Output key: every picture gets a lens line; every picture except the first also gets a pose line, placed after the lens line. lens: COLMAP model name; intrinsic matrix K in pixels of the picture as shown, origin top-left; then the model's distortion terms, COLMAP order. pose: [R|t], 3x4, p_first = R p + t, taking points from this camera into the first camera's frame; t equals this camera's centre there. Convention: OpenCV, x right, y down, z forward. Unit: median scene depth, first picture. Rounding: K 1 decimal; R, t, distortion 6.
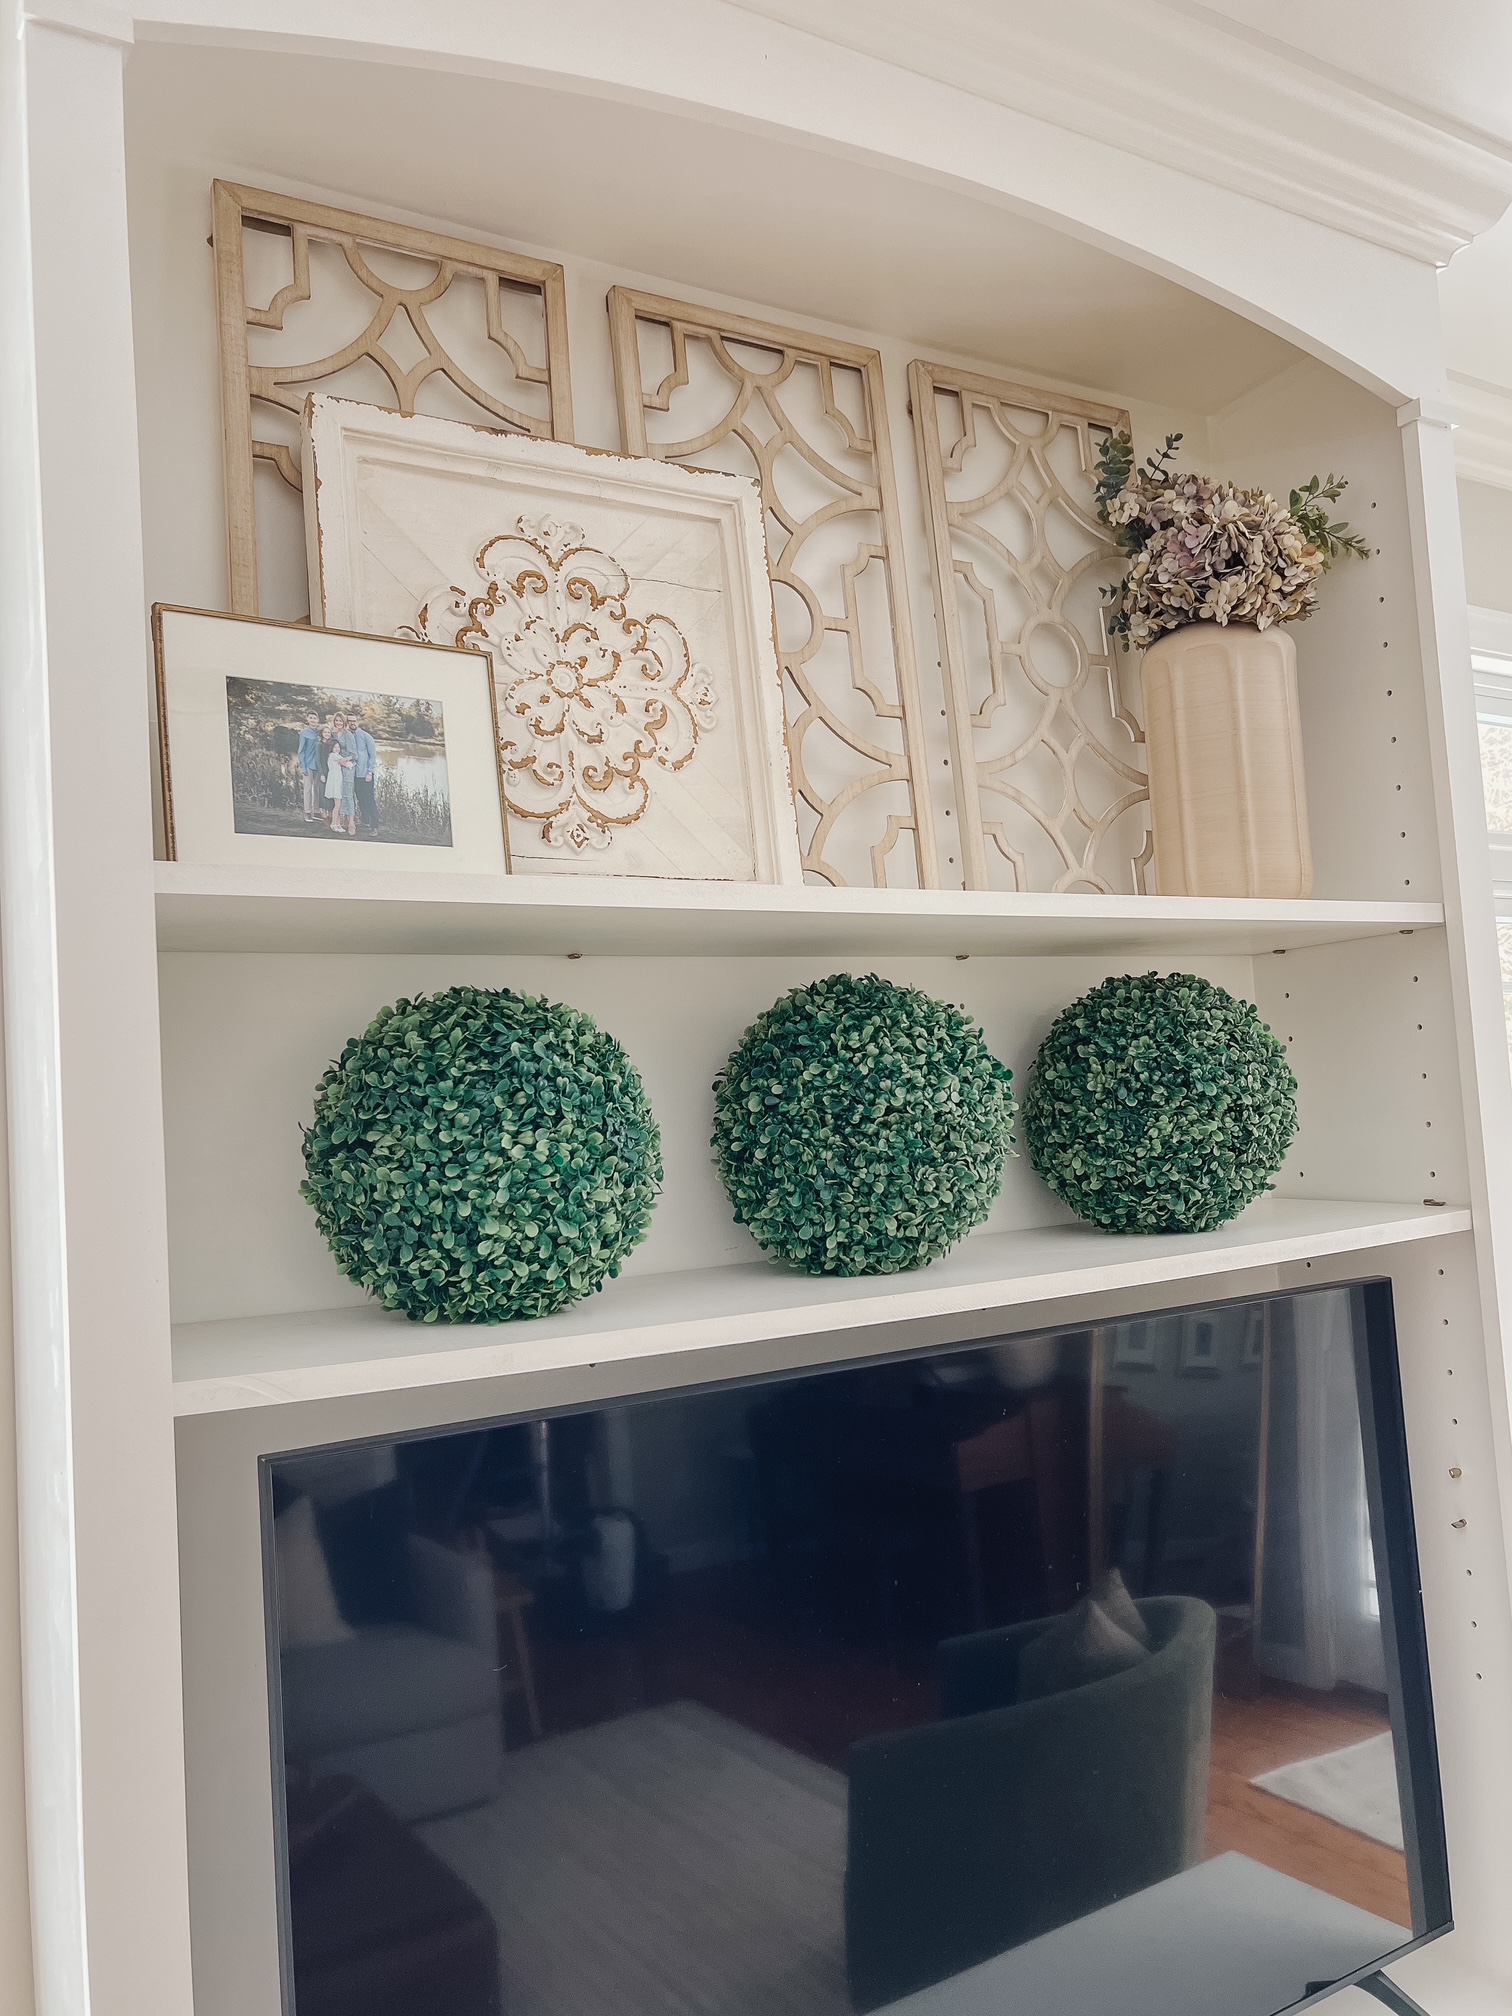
lens RADIAL K [[1600.5, 0, 772.5], [0, 1600.5, 1011.5], [0, 0, 1]] dist [-0.005696, -0.004707]
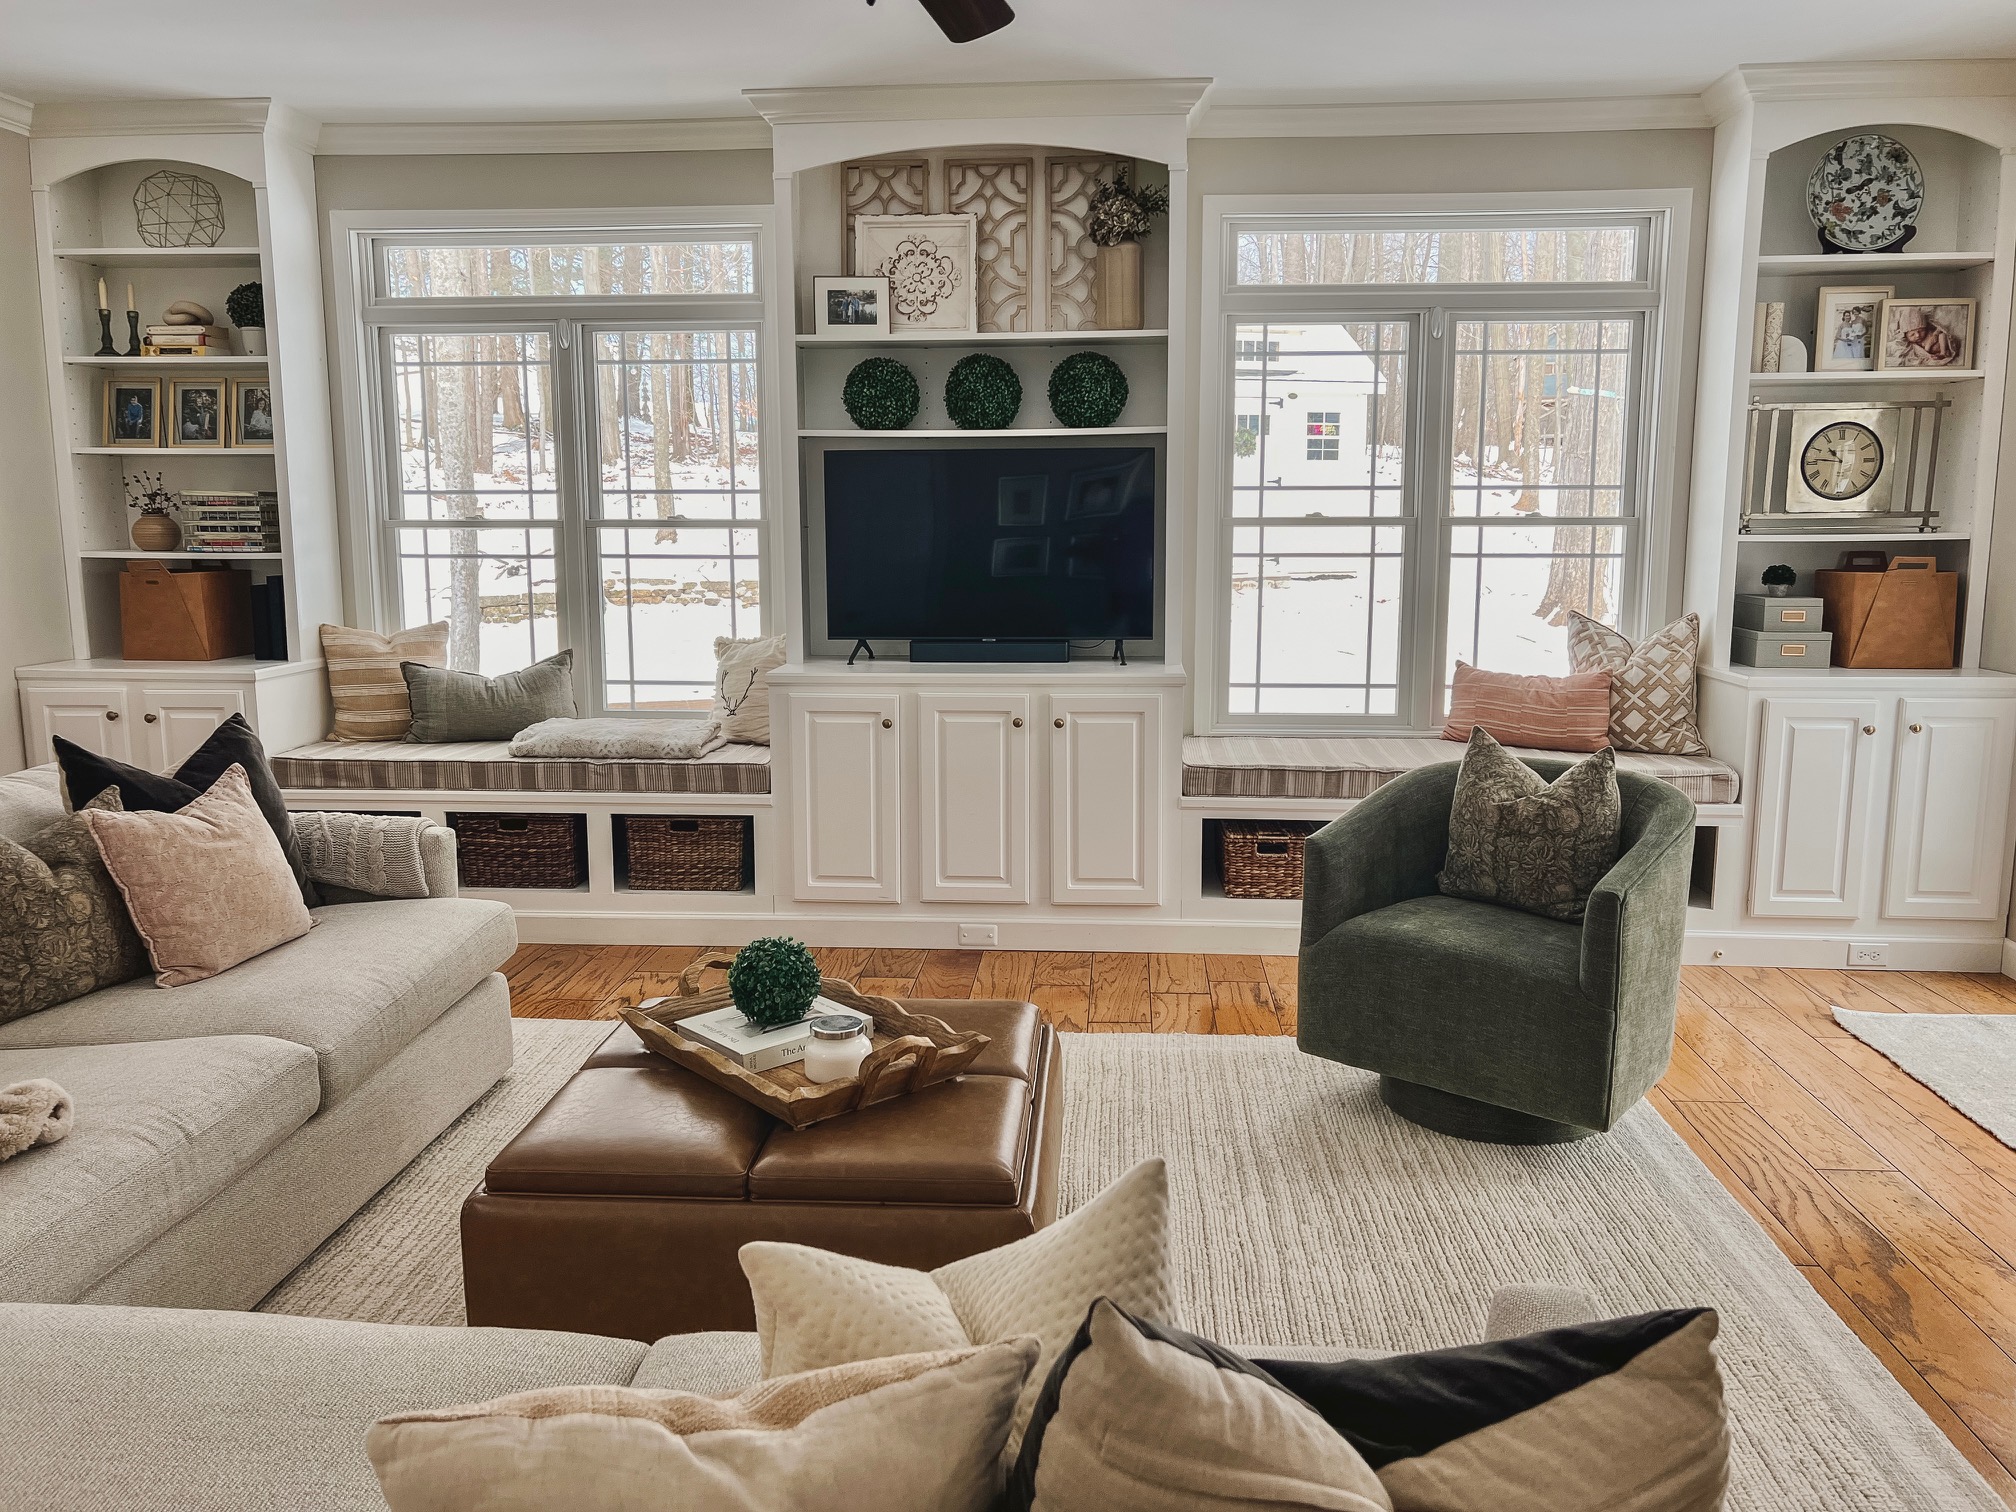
lens RADIAL K [[1541.4, 0, 999.2], [0, 1541.4, 739.2], [0, 0, 1]] dist [-0.000935, 0.012500]
pose [[0.806183, 0.149674, -0.572422, 2.419401], [0.001889, 0.966818, 0.255459, -0.073205], [0.591663, -0.207028, 0.779150, -2.134504]]
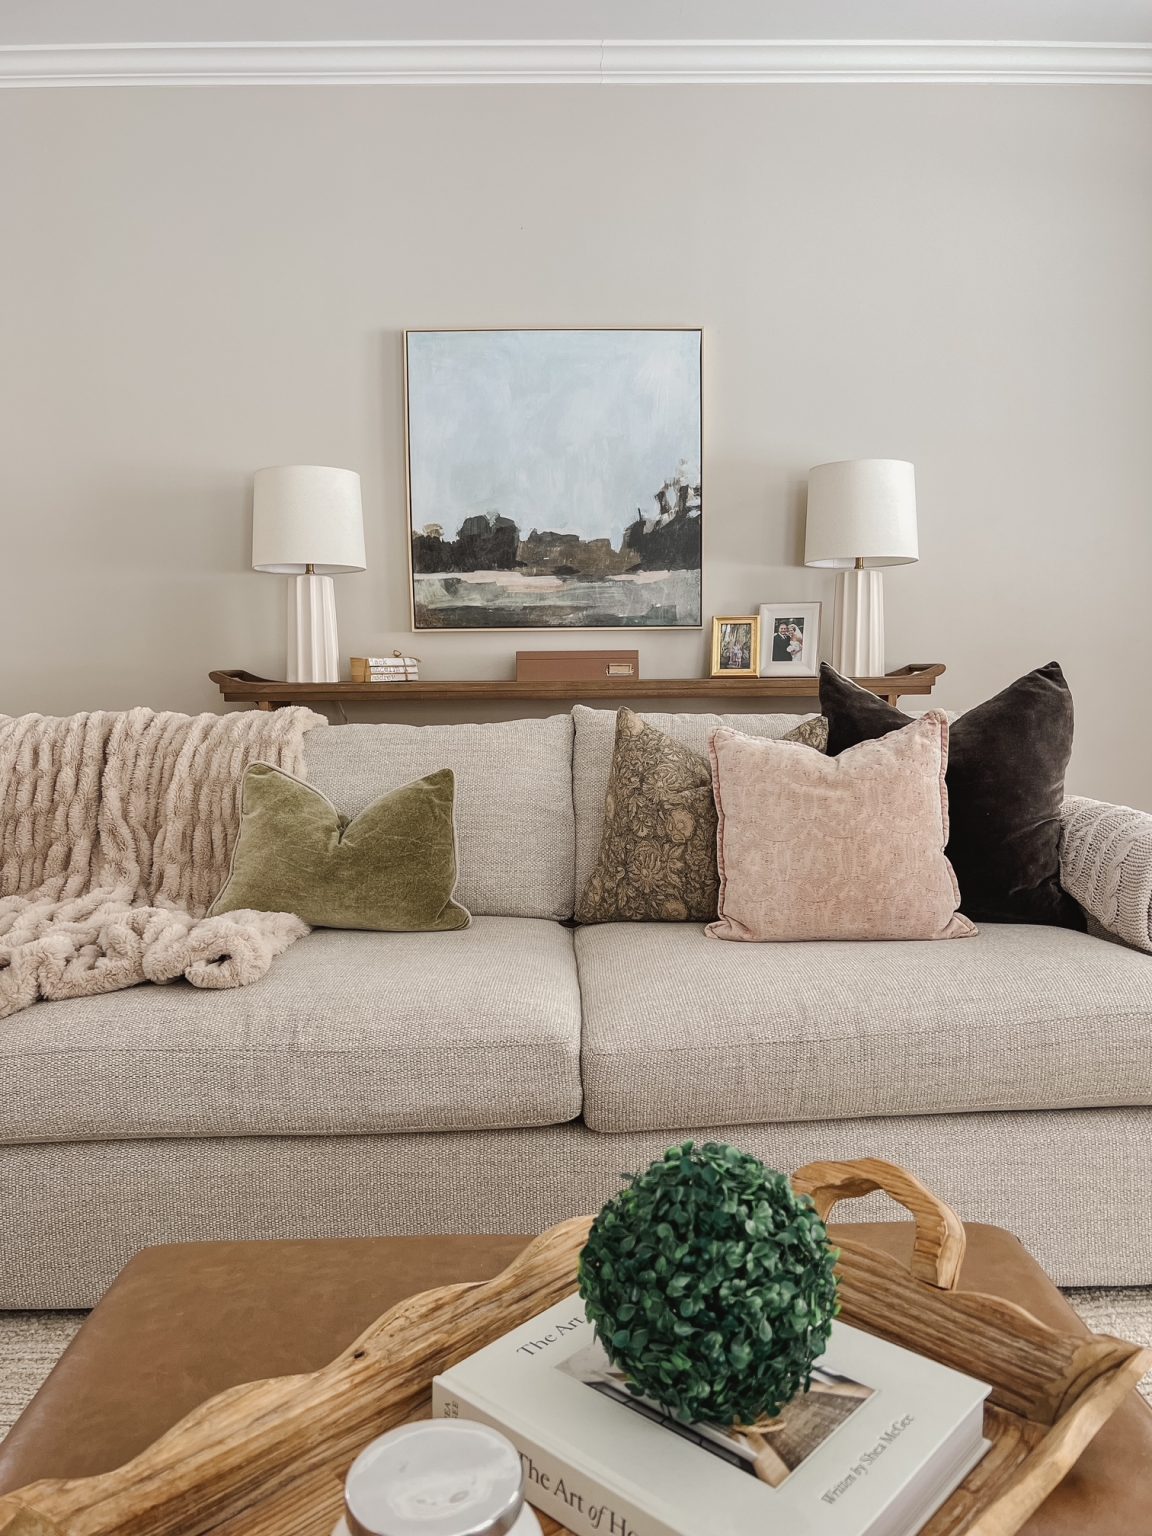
lens RADIAL K [[1174.4, 0, 584.0], [0, 1174.4, 784.6], [0, 0, 1]] dist [-0.000935, 0.012500]
pose [[-0.506870, 0.163864, -0.846304, 1.461550], [0.117769, 0.985724, 0.120325, 0.489607], [0.853940, -0.038679, -0.518932, -0.465629]]
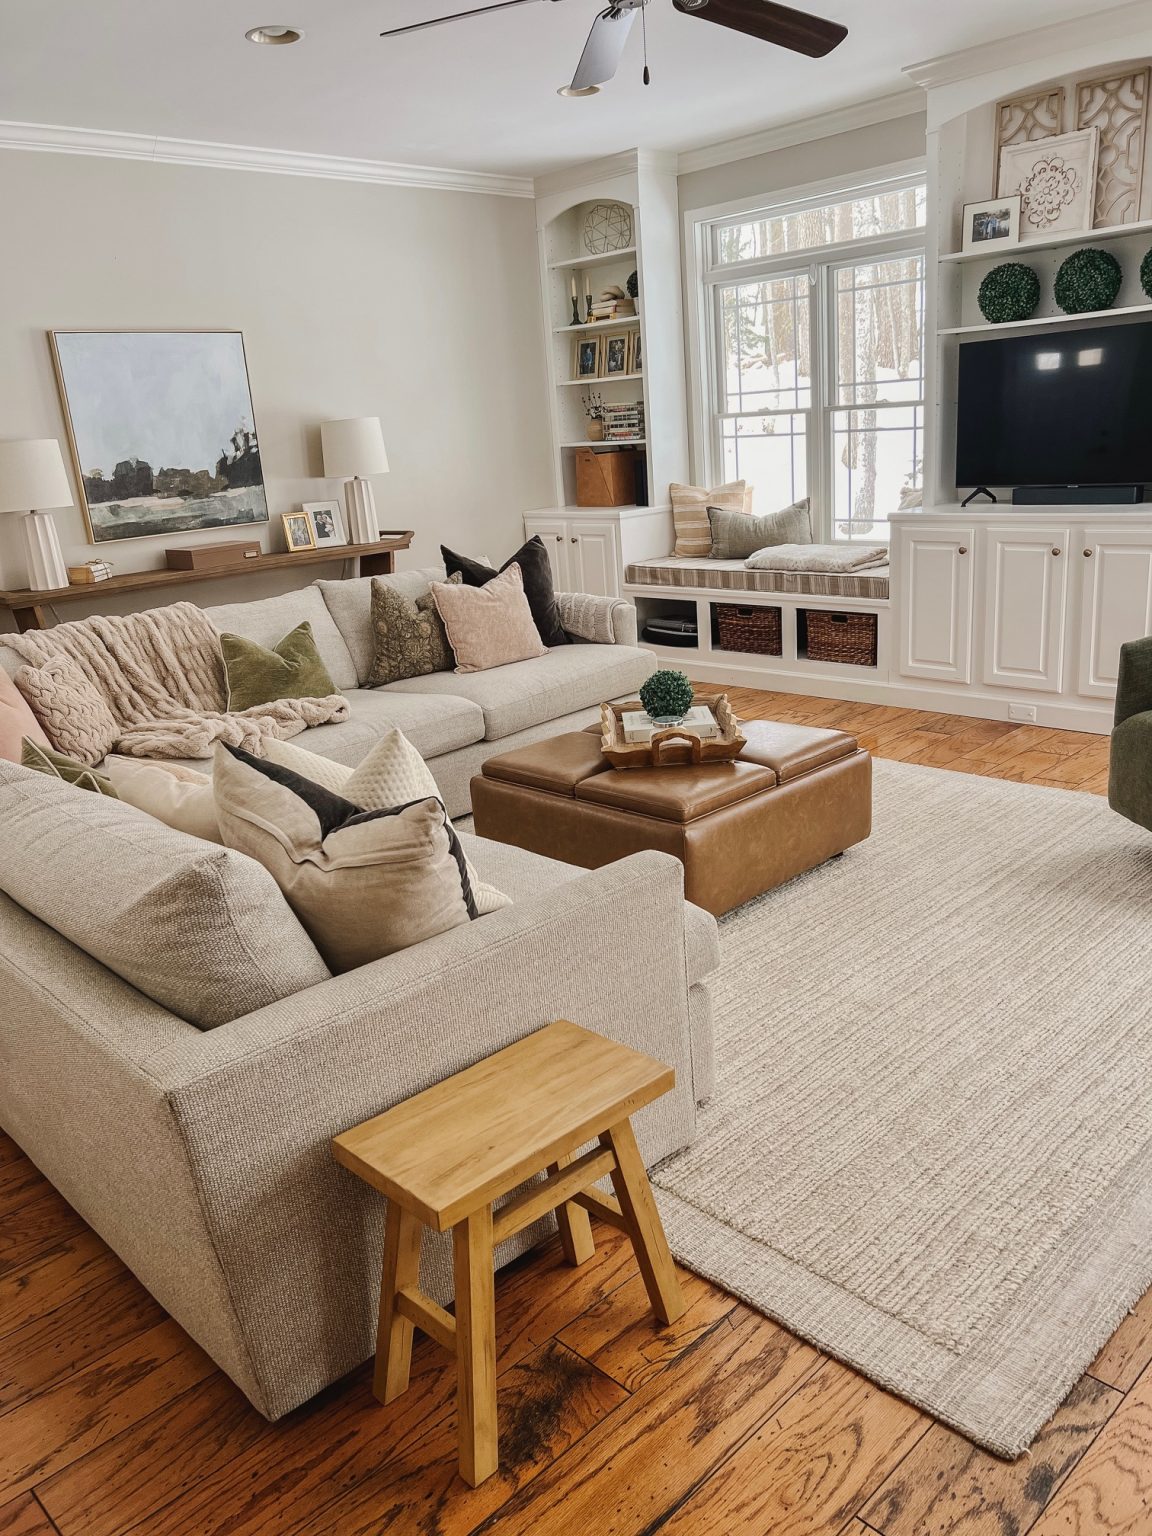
lens RADIAL K [[1174.4, 0, 575.0], [0, 1174.4, 783.0], [0, 0, 1]] dist [-0.000935, 0.012500]
pose [[0.213548, 0.335724, -0.917435, 3.583648], [0.143328, 0.918169, 0.369355, -0.074577], [0.966361, -0.210369, 0.147954, -1.387518]]
